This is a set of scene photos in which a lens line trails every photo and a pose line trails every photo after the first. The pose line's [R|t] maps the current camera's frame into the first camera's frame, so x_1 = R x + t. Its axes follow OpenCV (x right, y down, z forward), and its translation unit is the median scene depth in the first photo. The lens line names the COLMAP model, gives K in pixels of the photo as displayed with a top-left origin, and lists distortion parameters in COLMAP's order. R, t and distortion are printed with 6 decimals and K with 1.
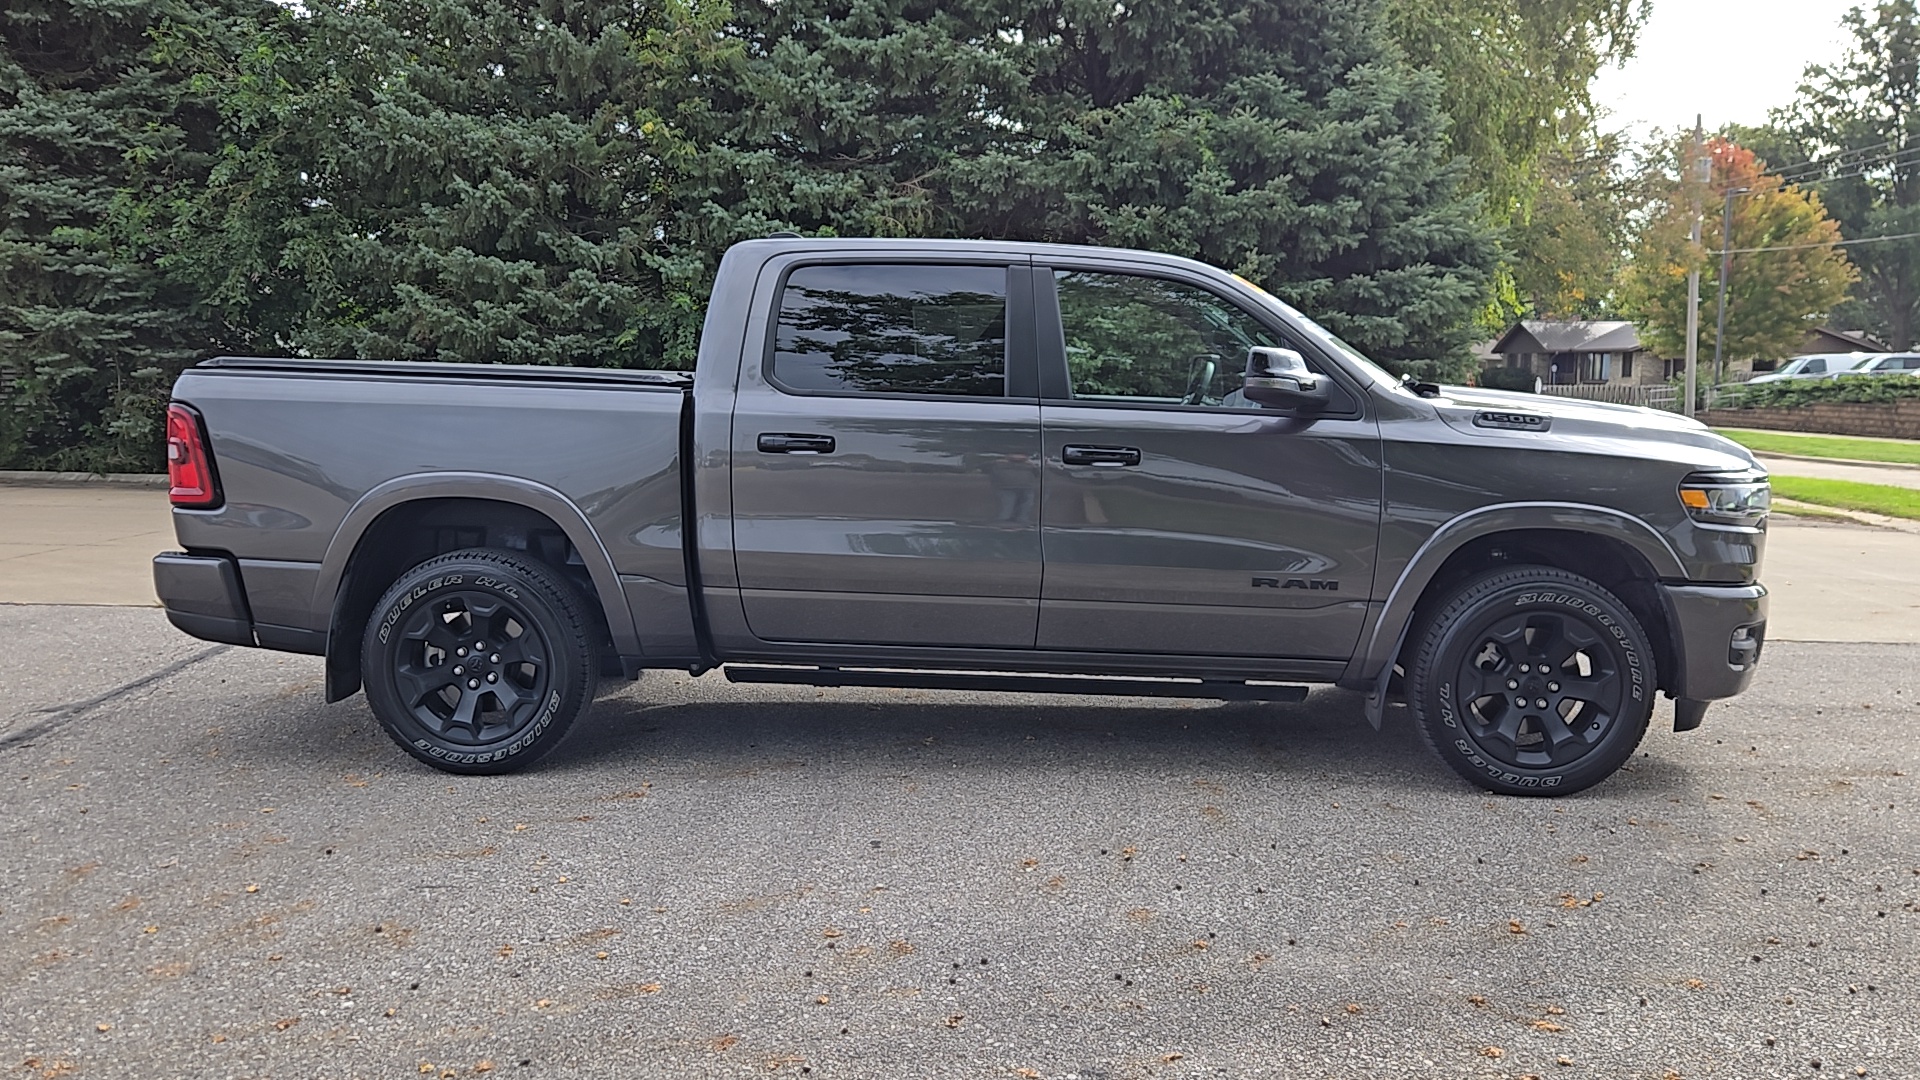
lens RADIAL K [[1591.9, 0, 949.6], [0, 1591.9, 533.5], [0, 0, 1]] dist [0.011713, -0.001385]
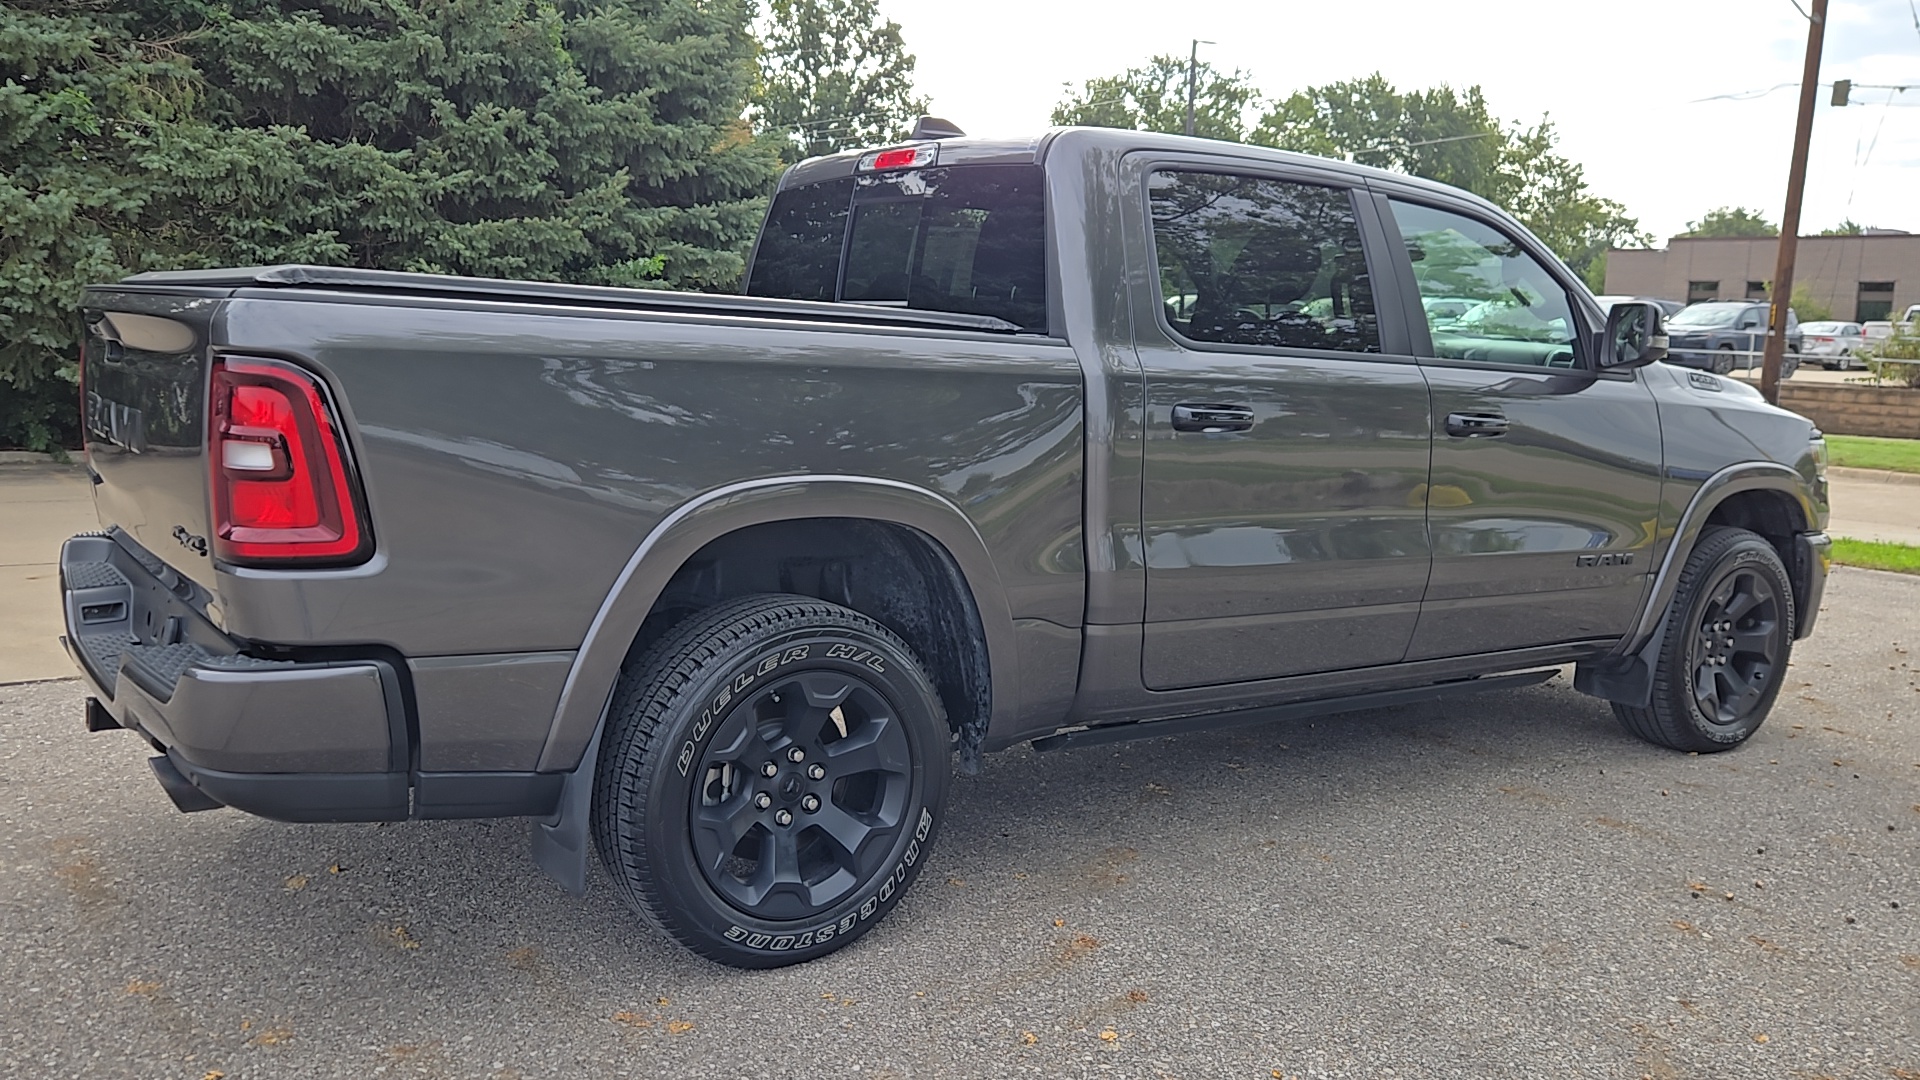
lens RADIAL K [[1591.9, 0, 949.6], [0, 1591.9, 533.5], [0, 0, 1]] dist [0.011713, -0.001385]
pose [[0.793805, -0.062540, 0.604949, -0.213187], [0.035737, 0.997777, 0.056257, -0.016575], [-0.607122, -0.023038, 0.794275, 0.165061]]
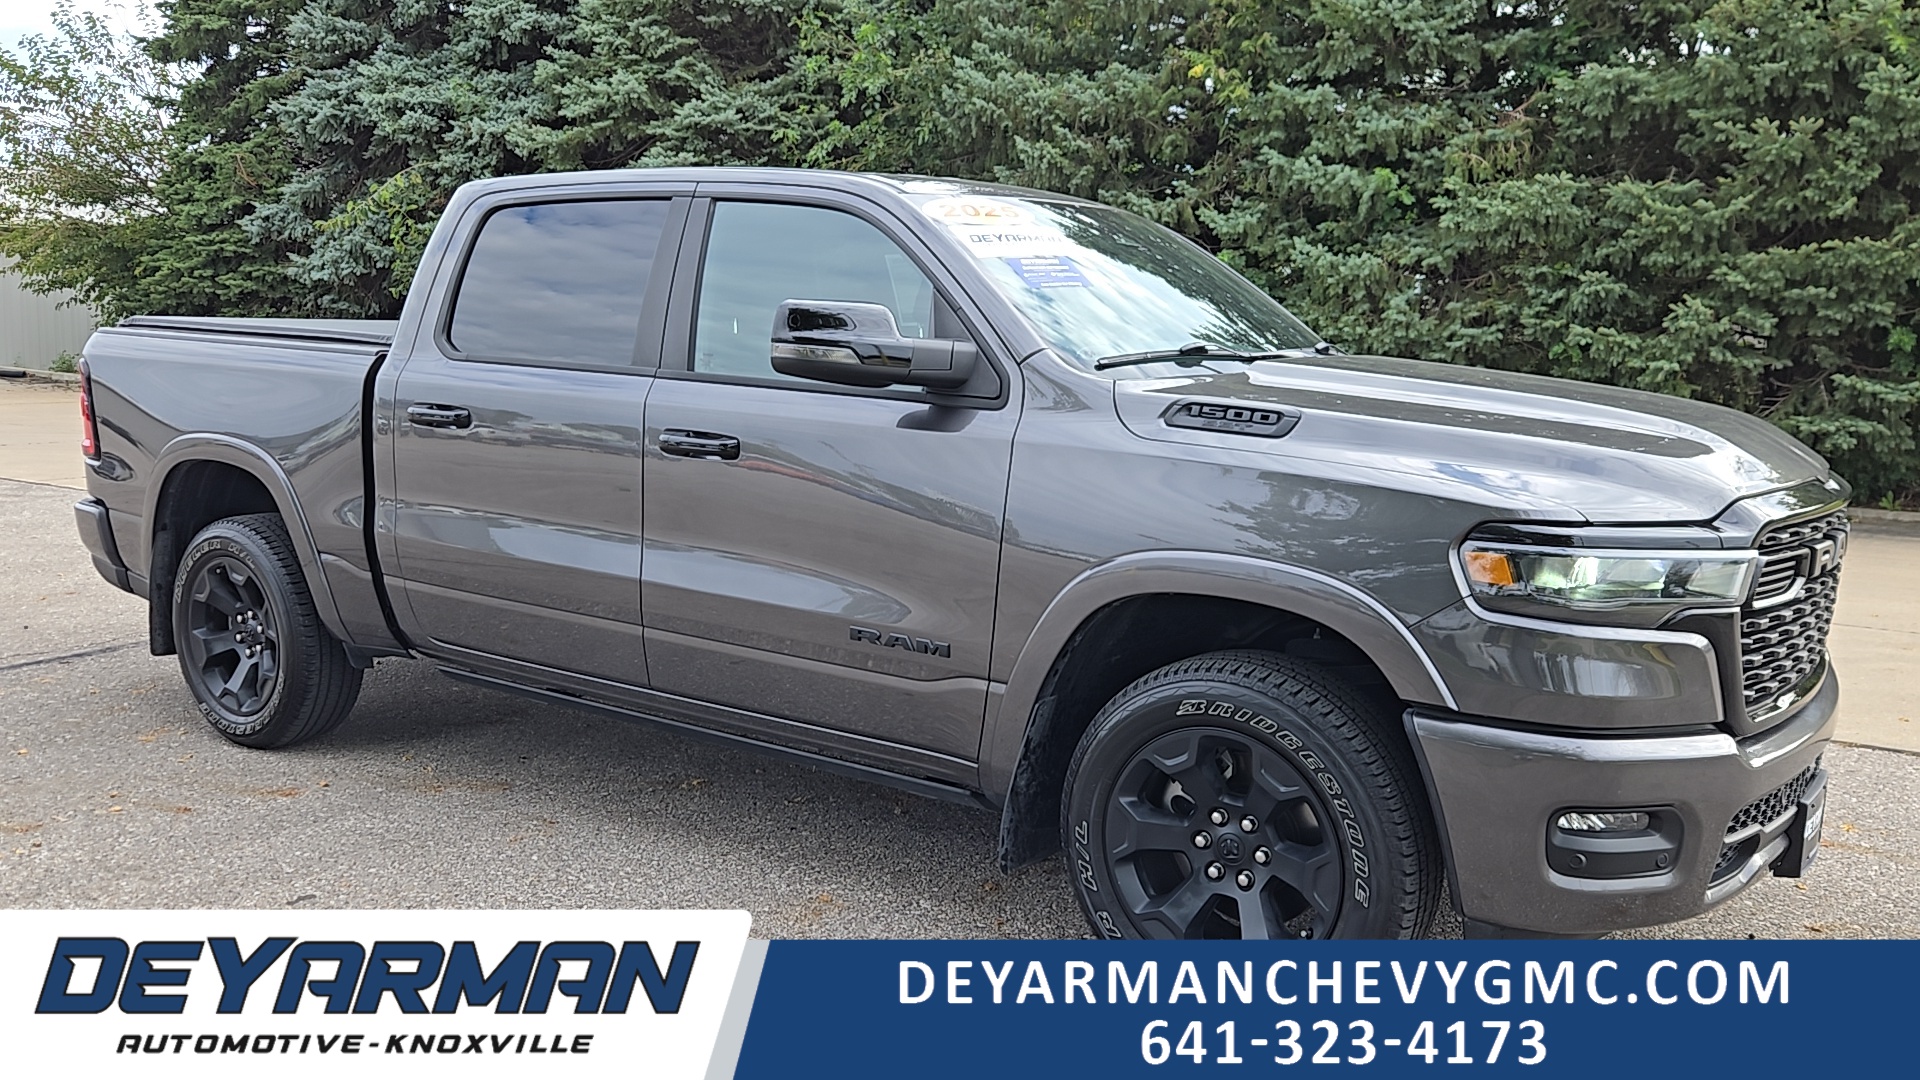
lens RADIAL K [[1591.9, 0, 949.6], [0, 1591.9, 533.5], [0, 0, 1]] dist [0.011713, -0.001385]
pose [[0.841496, 0.071934, -0.535453, 0.200918], [-0.060384, 0.997409, 0.039096, -0.014686], [0.536878, -0.000566, 0.843660, 0.142188]]
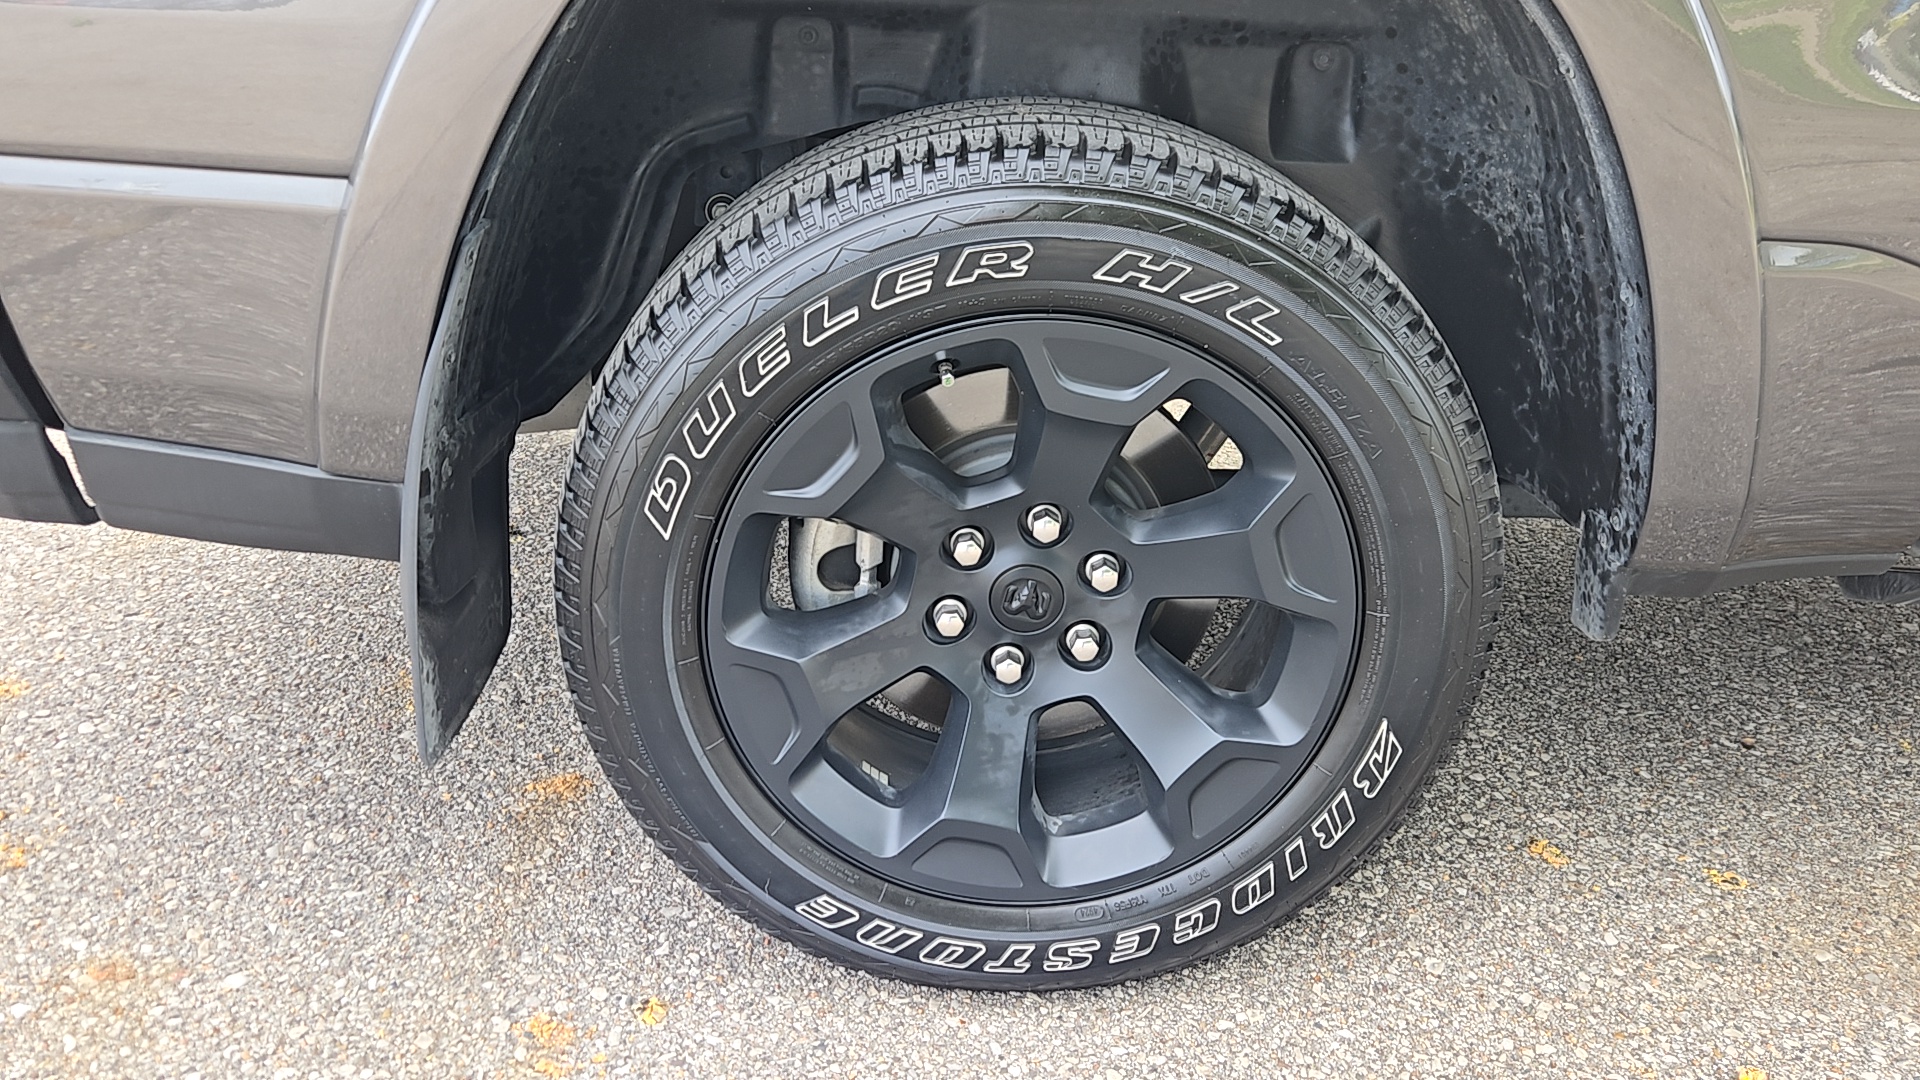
lens RADIAL K [[1591.9, 0, 949.6], [0, 1591.9, 533.5], [0, 0, 1]] dist [0.011713, -0.001385]
pose [[0.998218, -0.010435, 0.058750, -0.111996], [-0.007490, 0.954887, 0.296876, 0.000023], [-0.059197, -0.296787, 0.953107, 0.267004]]
